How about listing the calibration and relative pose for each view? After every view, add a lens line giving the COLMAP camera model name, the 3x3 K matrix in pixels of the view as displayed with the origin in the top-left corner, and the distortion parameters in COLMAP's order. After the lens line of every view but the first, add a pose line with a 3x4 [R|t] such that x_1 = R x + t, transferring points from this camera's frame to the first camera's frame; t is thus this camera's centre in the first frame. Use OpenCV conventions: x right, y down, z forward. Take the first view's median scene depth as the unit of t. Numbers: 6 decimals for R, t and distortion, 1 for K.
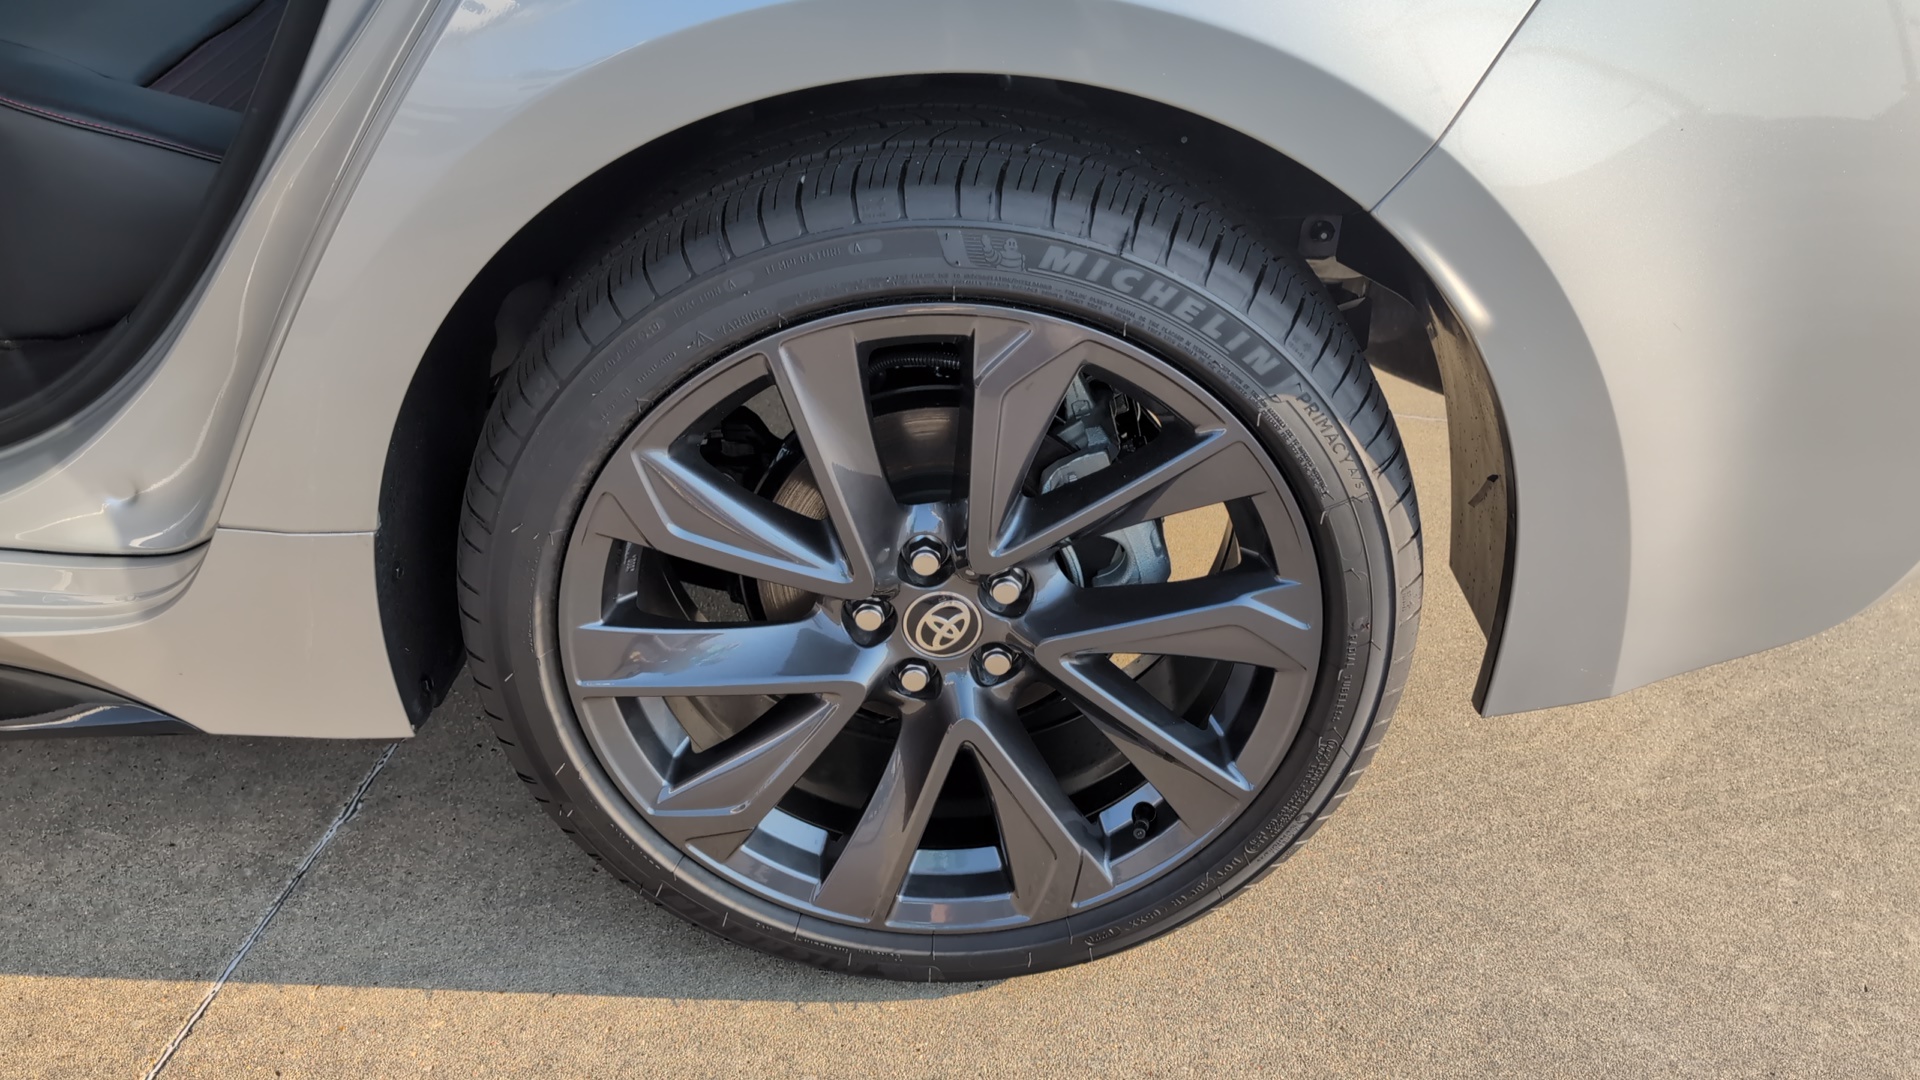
lens RADIAL K [[1502.2, 0, 960.0], [0, 1502.2, 540.0], [0, 0, 1]] dist [0.014297, 0.000220]
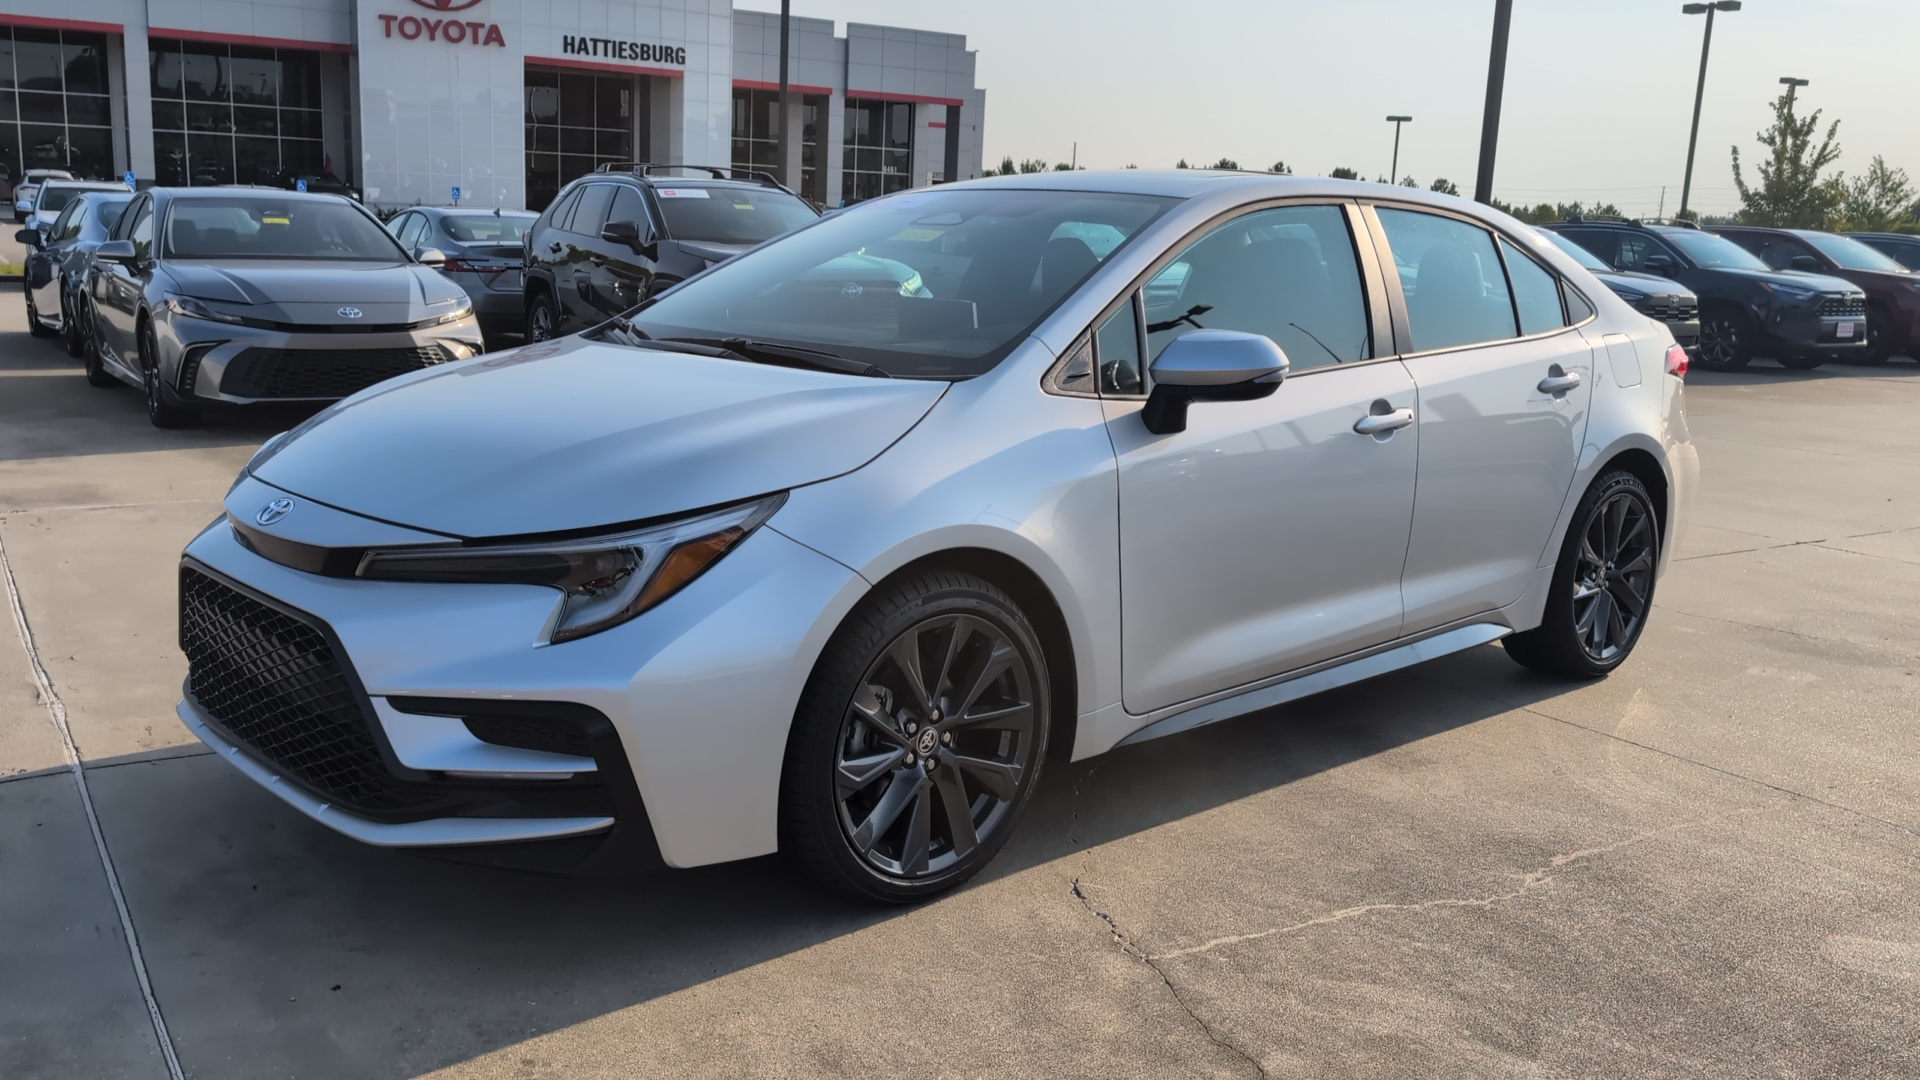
lens RADIAL K [[1620.9, 0, 960.0], [0, 1620.9, 540.0], [0, 0, 1]] dist [0.010668, -0.004267]
pose [[0.739592, -0.140663, 0.658193, -4.536782], [0.352917, 0.913747, -0.201286, 0.256972], [-0.573108, 0.381157, 0.725442, -1.410297]]
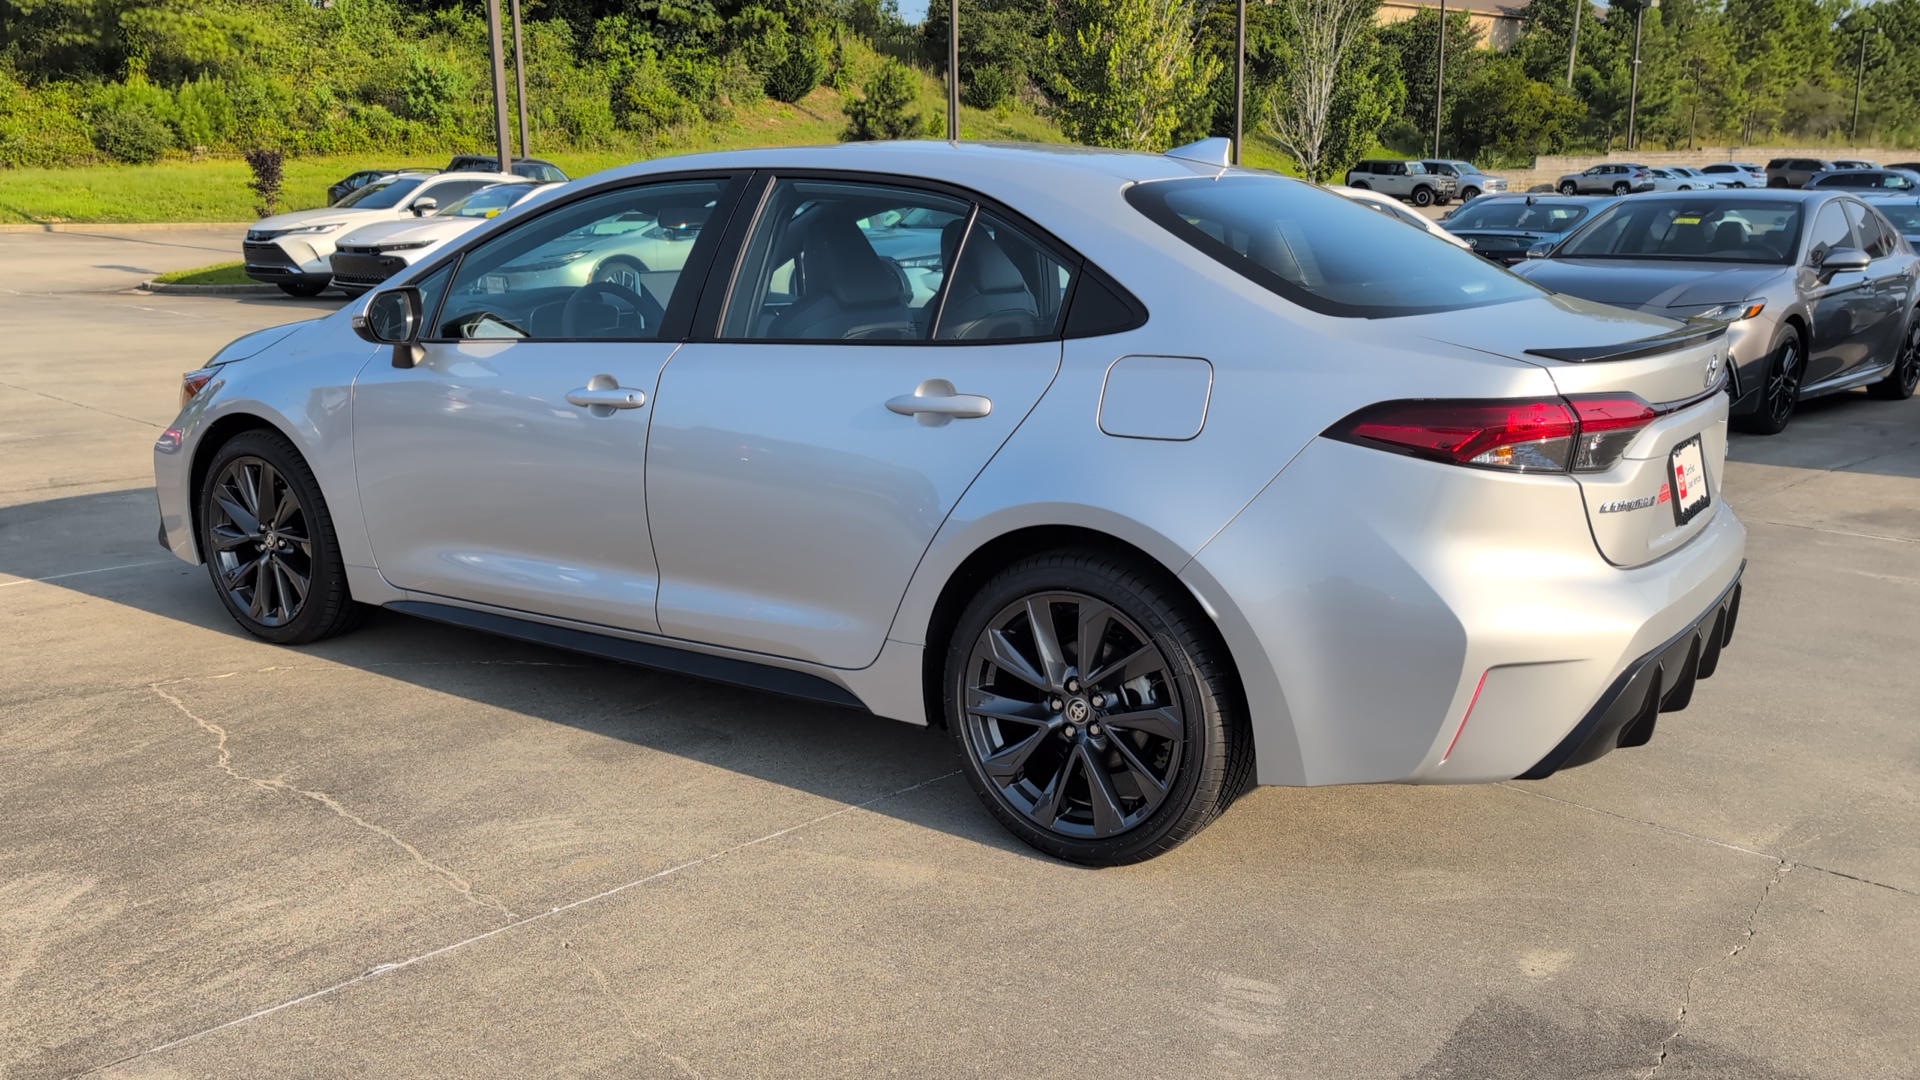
lens RADIAL K [[1620.9, 0, 960.0], [0, 1620.9, 540.0], [0, 0, 1]] dist [0.010668, -0.004267]
pose [[0.819356, 0.083877, -0.567116, 1.571227], [-0.279562, 0.922104, -0.267524, 0.662249], [0.500501, 0.377742, 0.778980, -1.704762]]
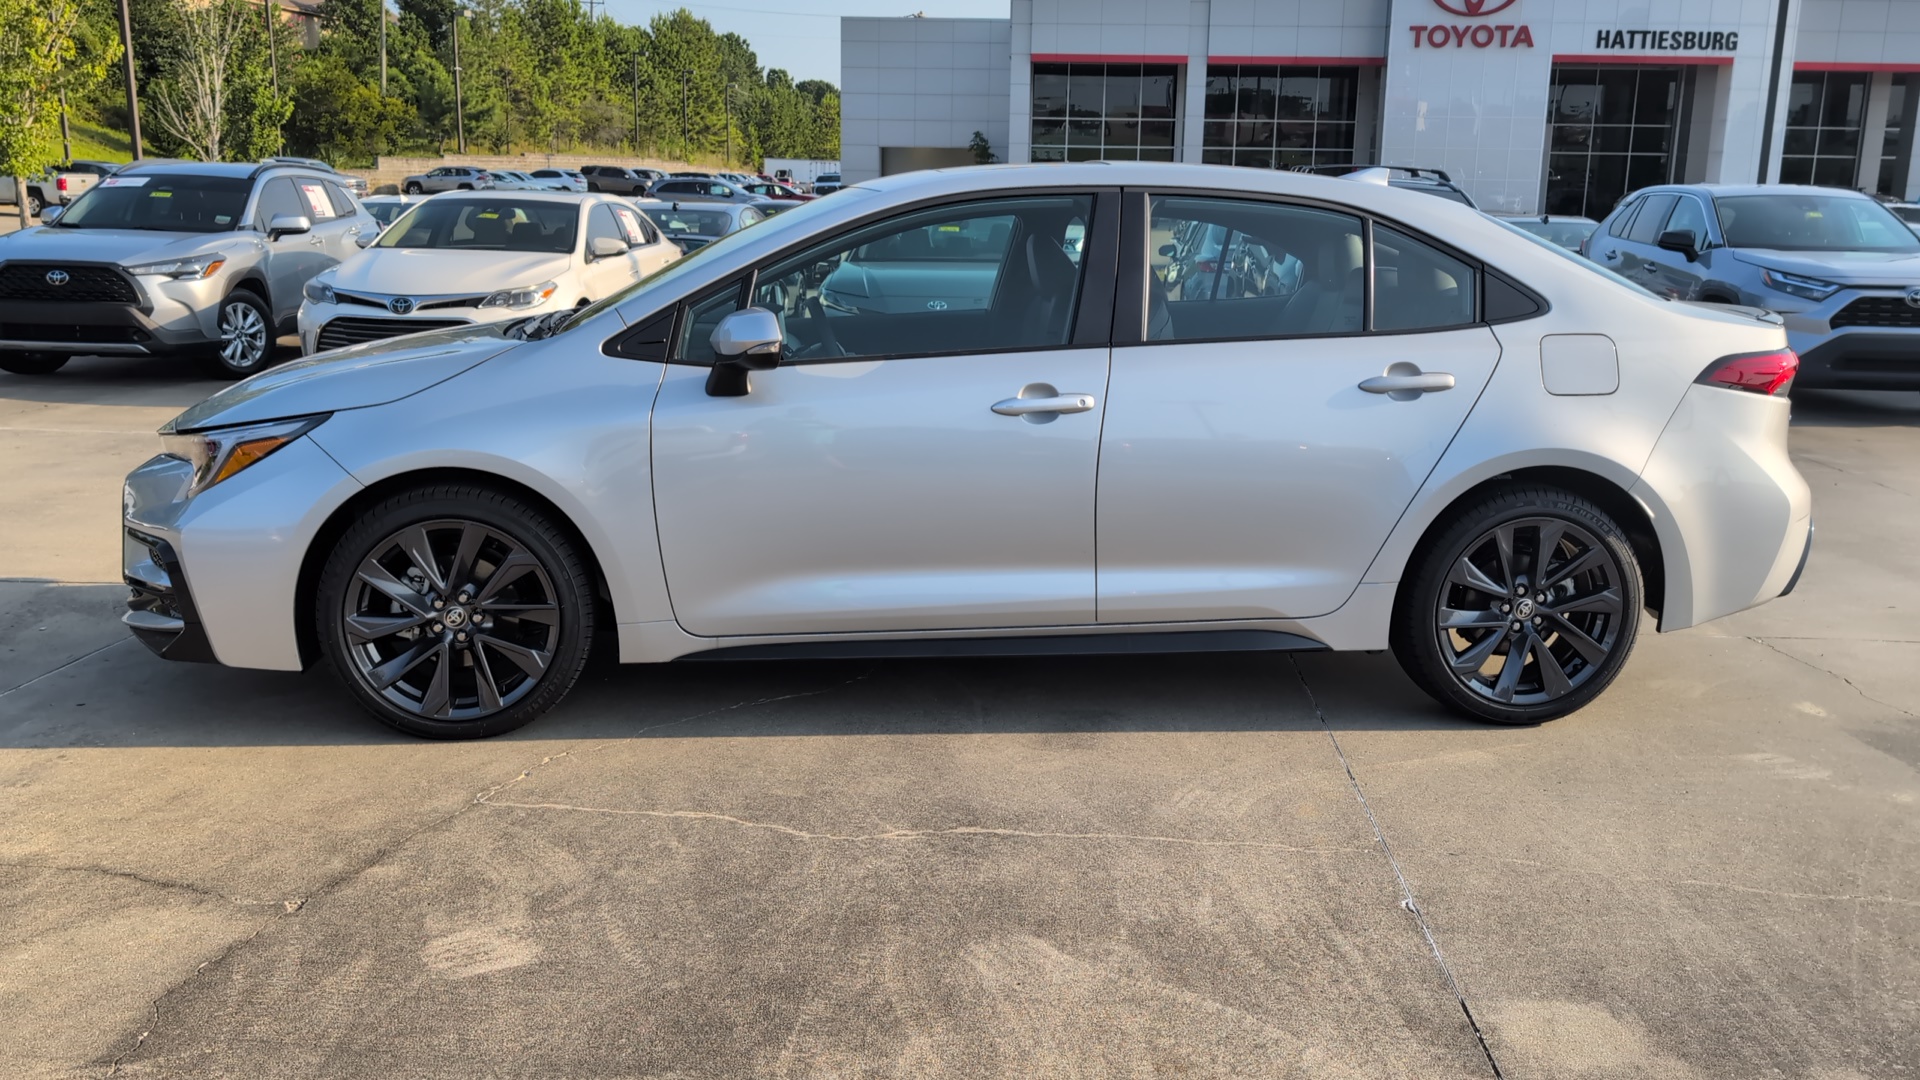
lens RADIAL K [[1620.9, 0, 960.0], [0, 1620.9, 540.0], [0, 0, 1]] dist [0.010668, -0.004267]
pose [[0.994696, -0.043258, 0.093323, -1.835137], [0.072877, 0.936651, -0.342598, 1.213761], [-0.072591, 0.347582, 0.934835, -2.840683]]
